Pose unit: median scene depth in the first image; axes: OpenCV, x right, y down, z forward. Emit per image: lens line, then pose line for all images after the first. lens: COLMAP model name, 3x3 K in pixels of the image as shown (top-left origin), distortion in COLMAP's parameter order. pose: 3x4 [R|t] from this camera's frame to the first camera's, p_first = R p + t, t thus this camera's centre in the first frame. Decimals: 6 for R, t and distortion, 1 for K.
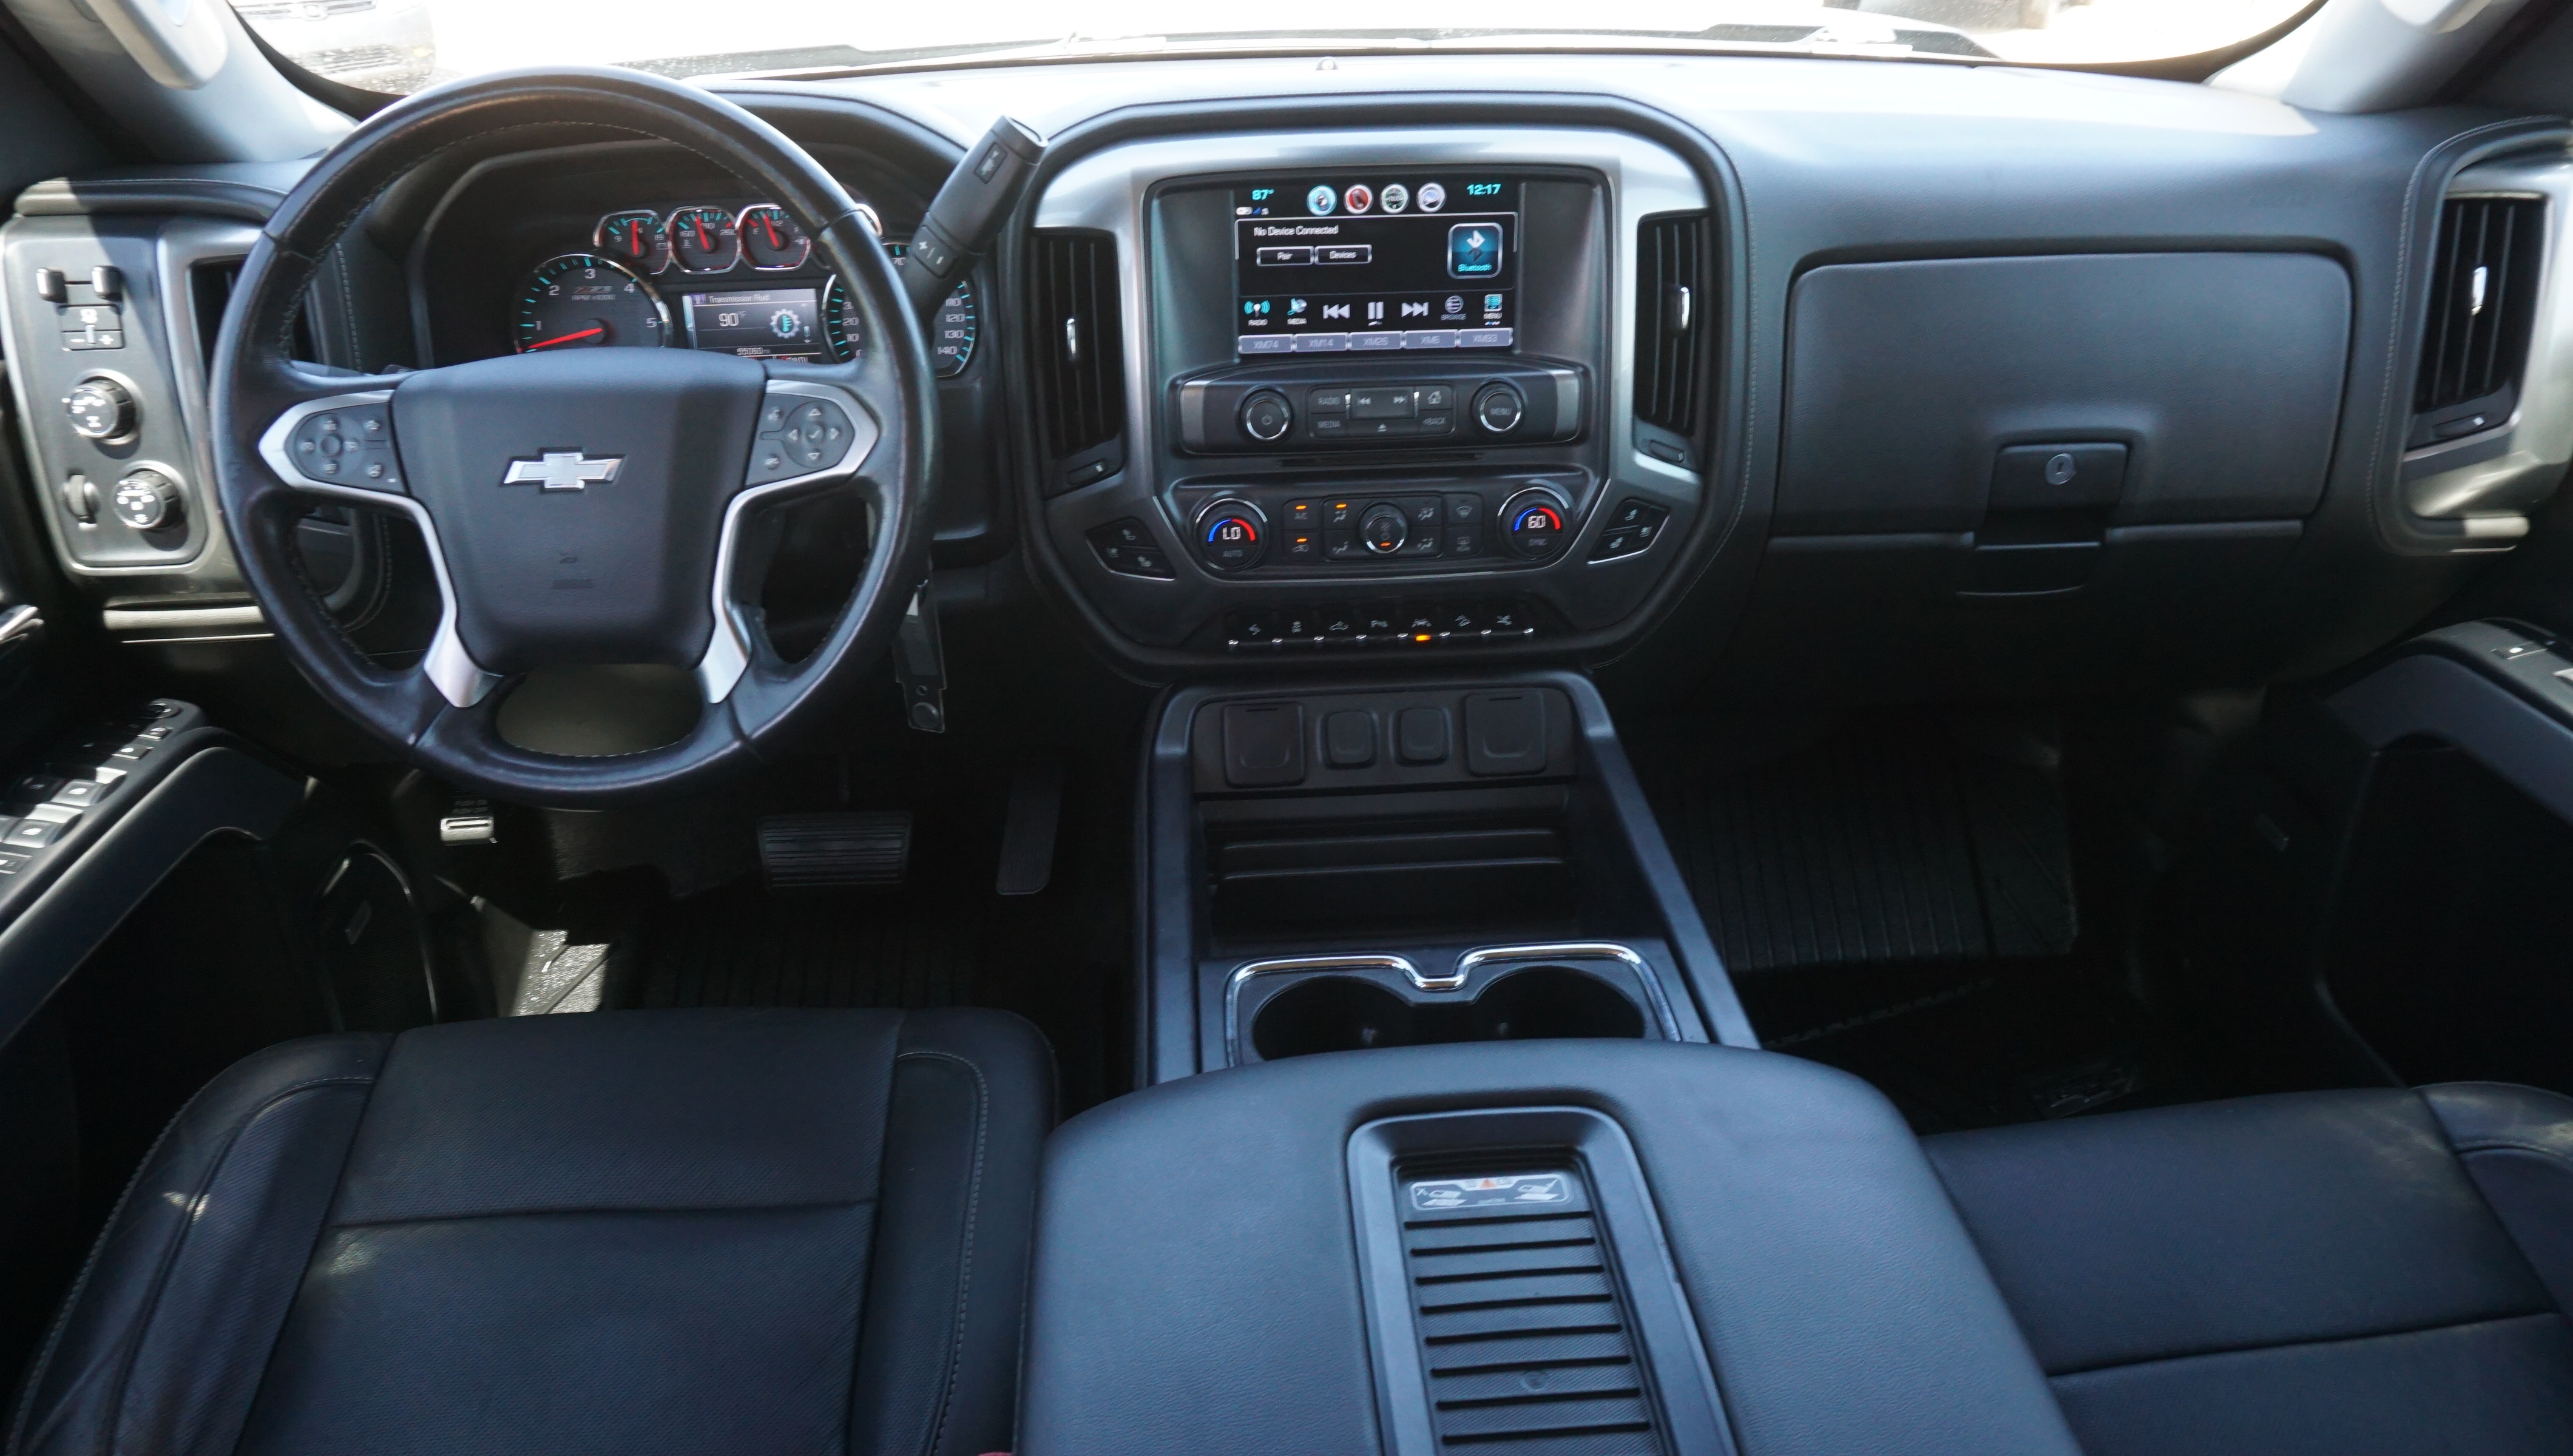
lens RADIAL K [[1725.1, 0, 1287.4], [0, 1725.1, 731.7], [0, 0, 1]] dist [-0.049127, 0.037509]
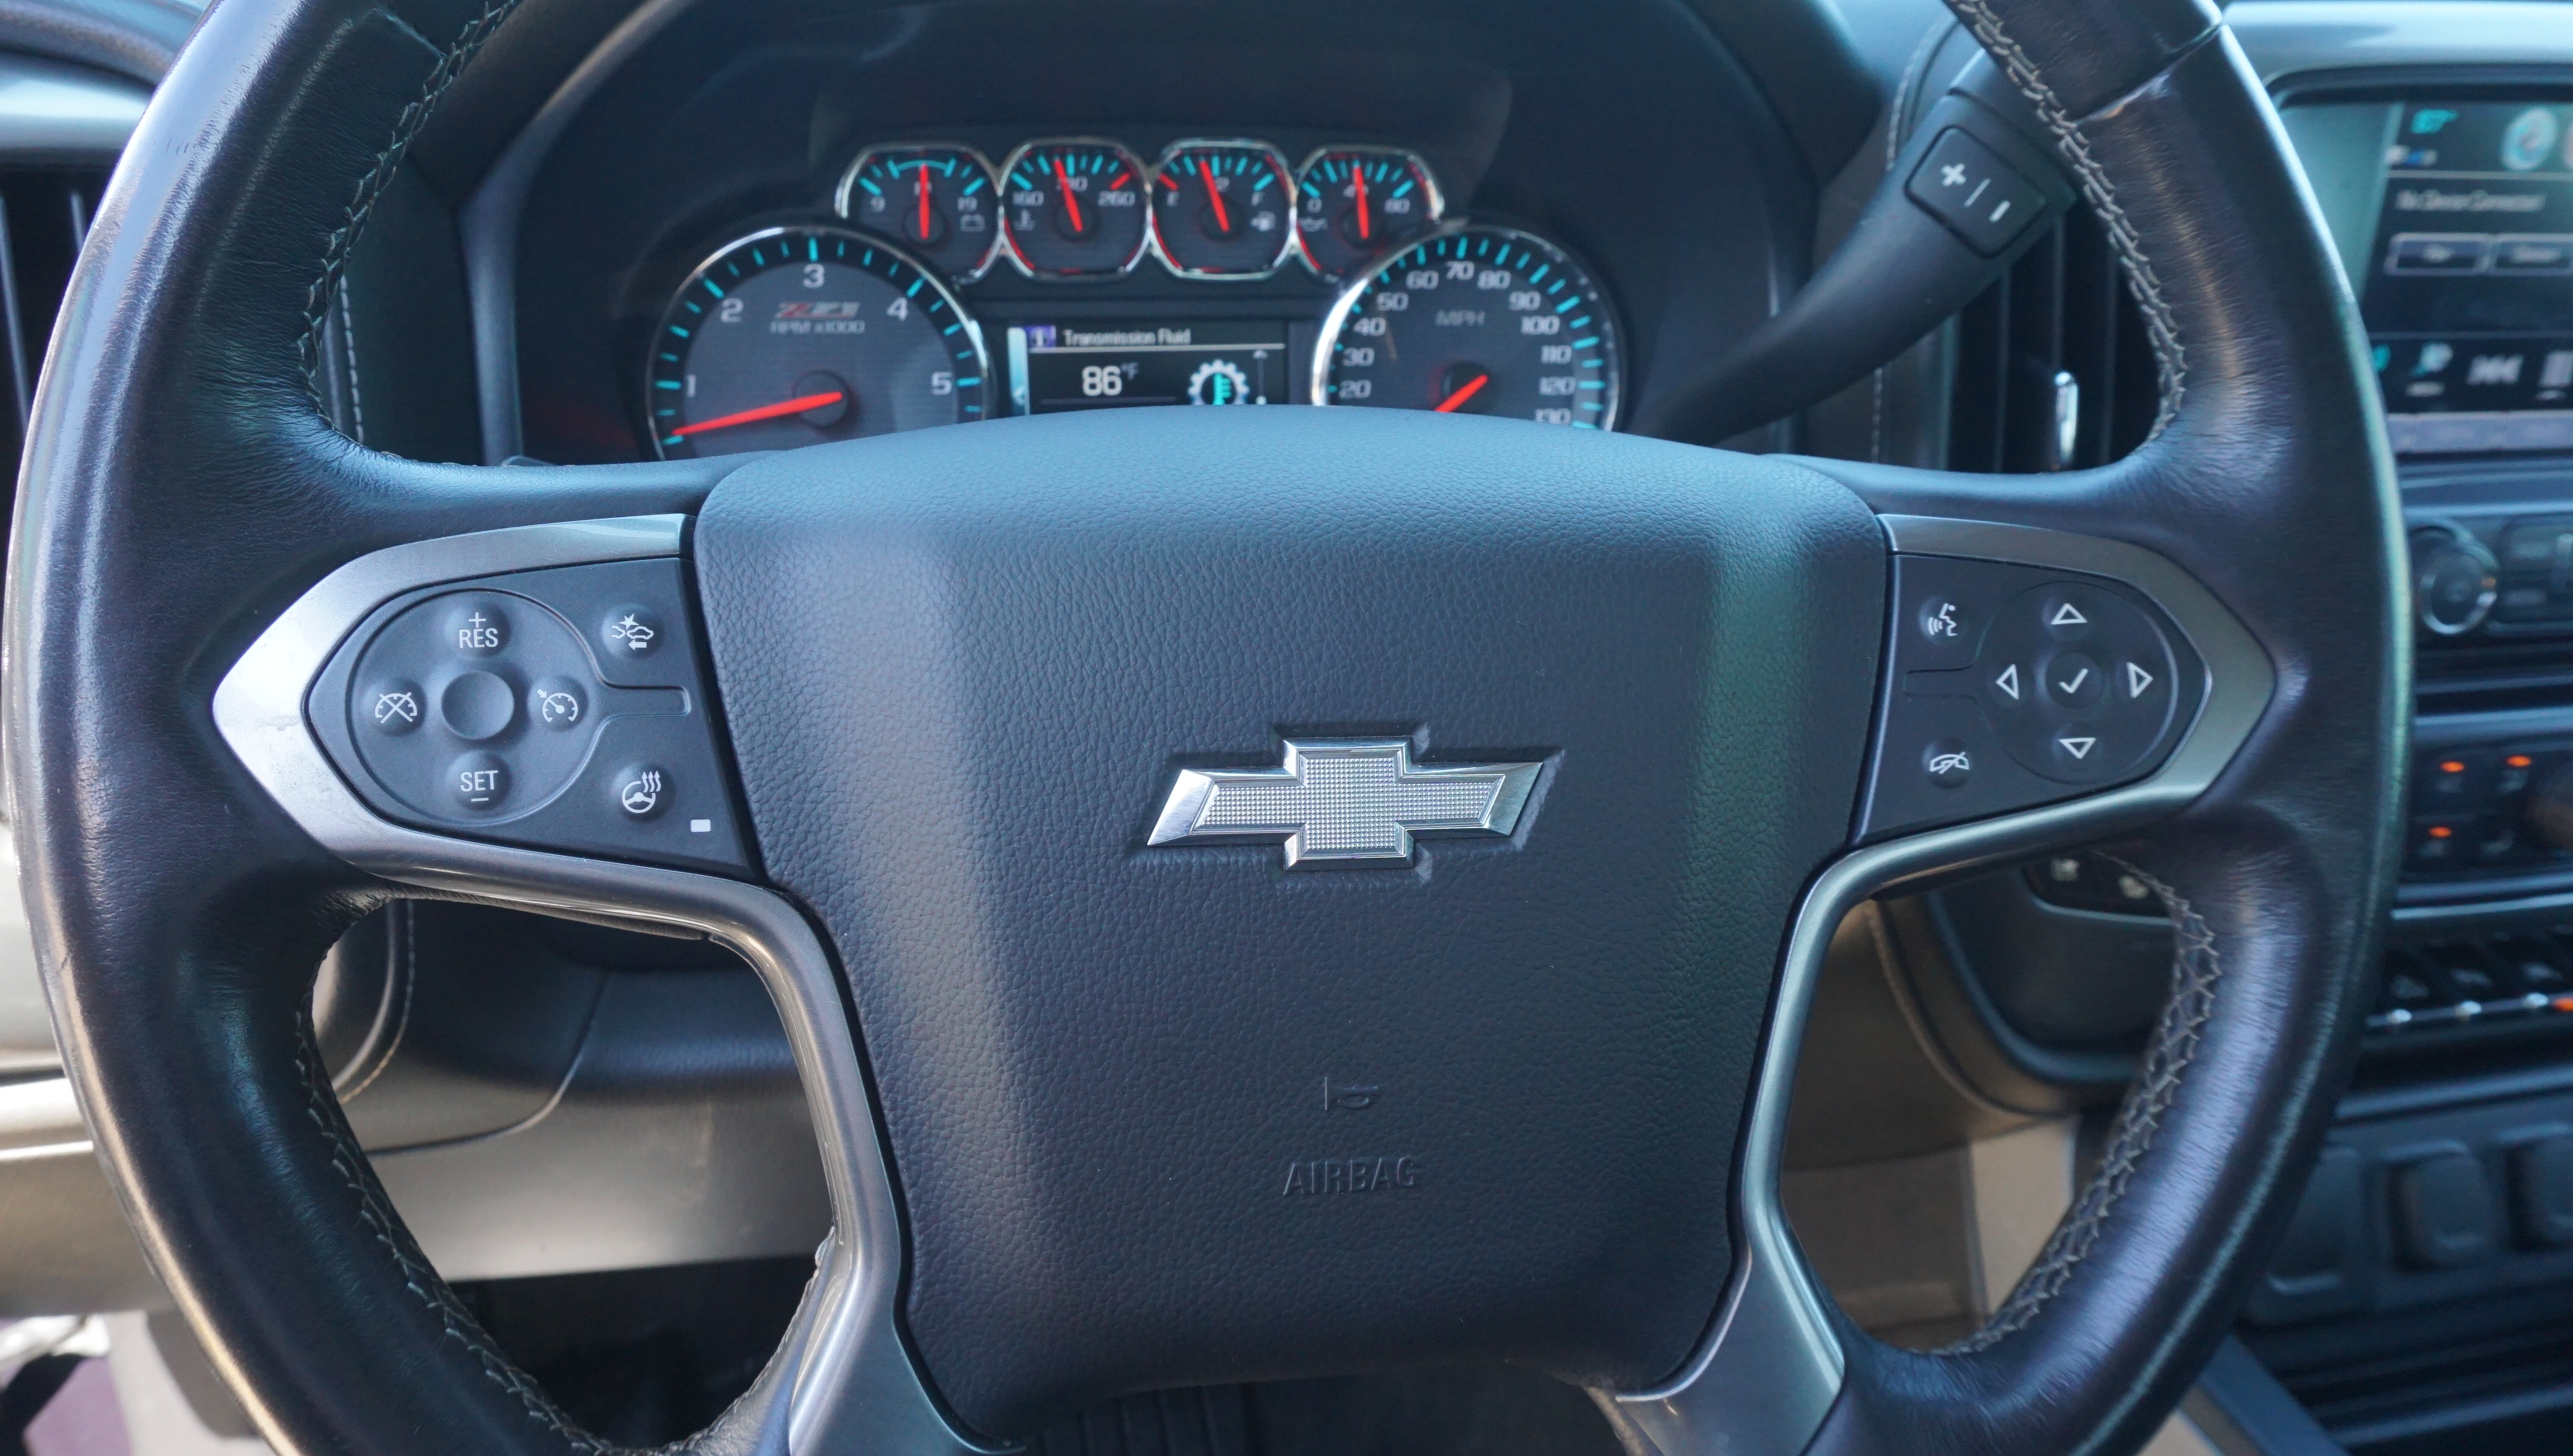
lens RADIAL K [[1725.1, 0, 1291.4], [0, 1725.1, 733.4], [0, 0, 1]] dist [-0.049127, 0.037509]
pose [[0.986109, -0.020239, 0.164861, -0.397126], [0.033397, 0.996438, -0.077436, -0.114142], [-0.162706, 0.081866, 0.983272, 0.585492]]
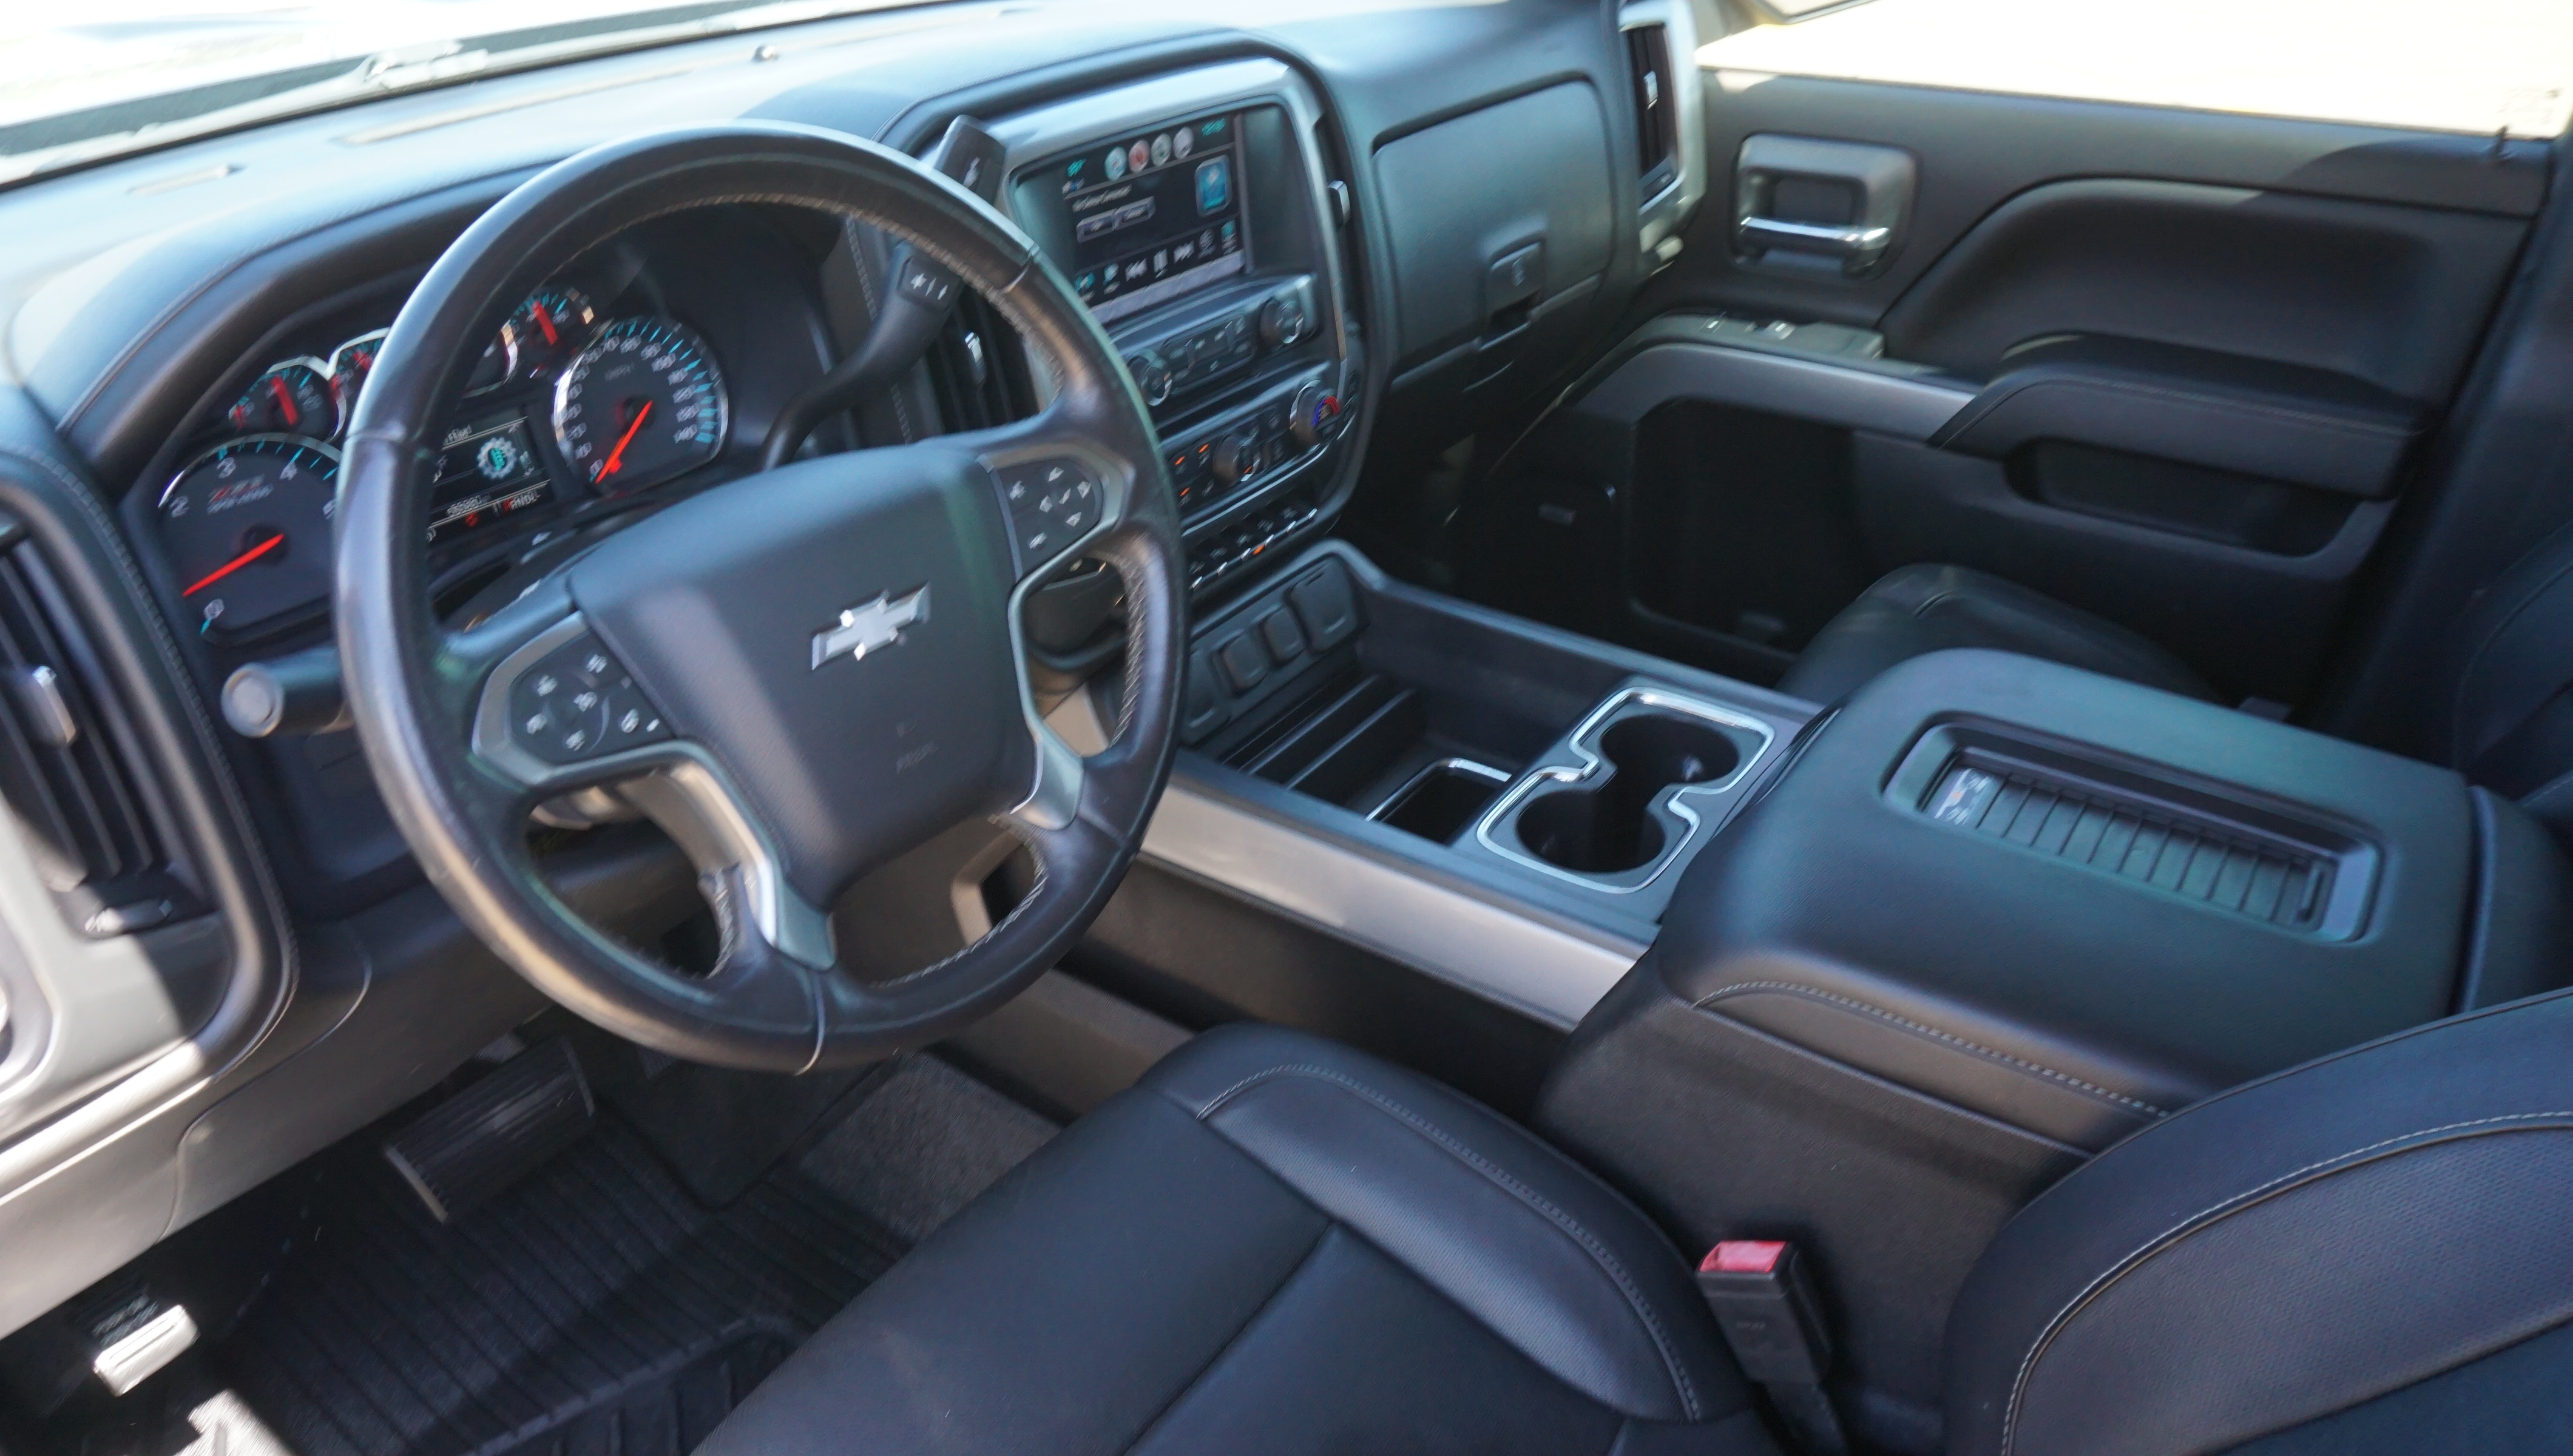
lens RADIAL K [[1725.1, 0, 1258.6], [0, 1725.1, 727.7], [0, 0, 1]] dist [-0.049127, 0.037509]
pose [[0.635668, -0.390220, 0.666074, -0.711883], [0.376407, 0.909988, 0.173893, -0.147482], [-0.673976, 0.140177, 0.725332, 0.250370]]
